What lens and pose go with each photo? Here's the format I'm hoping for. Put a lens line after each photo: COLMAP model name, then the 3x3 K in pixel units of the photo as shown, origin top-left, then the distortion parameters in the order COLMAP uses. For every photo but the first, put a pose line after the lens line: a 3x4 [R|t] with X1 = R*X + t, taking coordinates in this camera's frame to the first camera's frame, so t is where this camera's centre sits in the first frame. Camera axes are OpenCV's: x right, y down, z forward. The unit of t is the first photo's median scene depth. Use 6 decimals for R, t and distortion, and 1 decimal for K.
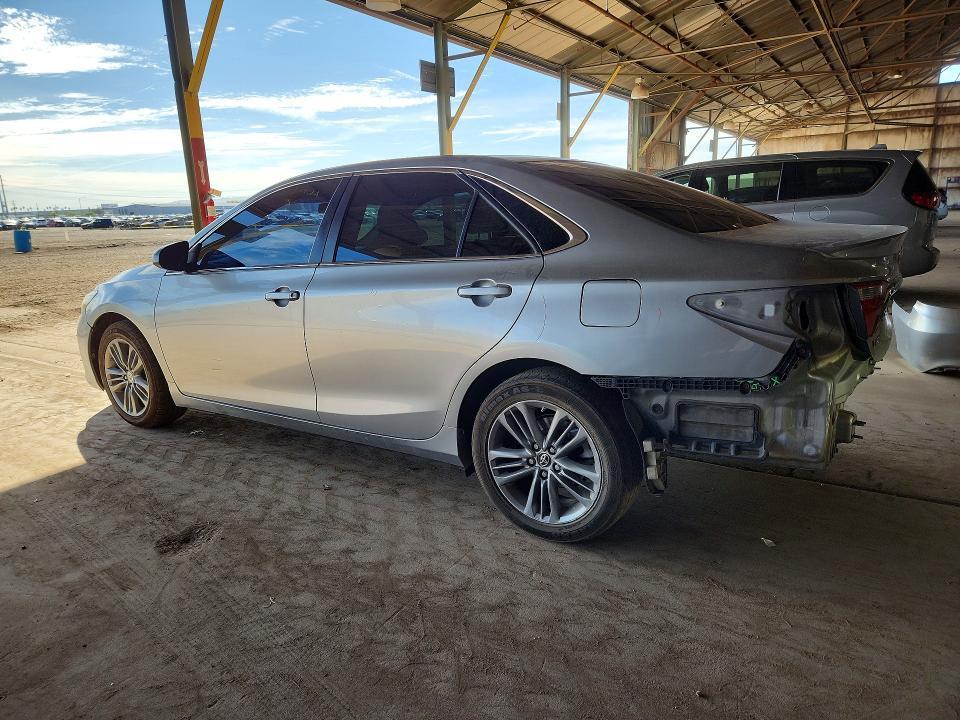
lens RADIAL K [[657.3, 0, 480.0], [0, 657.3, 360.0], [0, 0, 1]] dist [-0.002447, -0.001739]
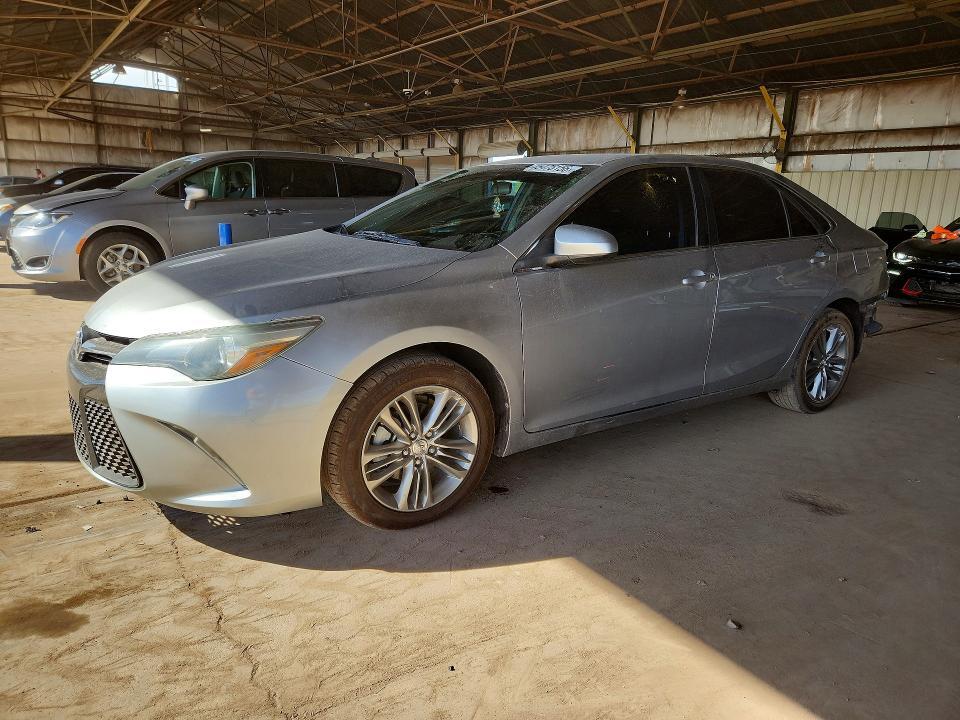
lens RADIAL K [[645.4, 0, 480.0], [0, 645.4, 360.0], [0, 0, 1]] dist [0.046611, -0.000069]
pose [[0.375820, -0.177881, 0.909460, -0.767792], [0.169596, 0.978031, 0.121210, -0.087015], [-0.911041, 0.108688, 0.397732, 0.510086]]
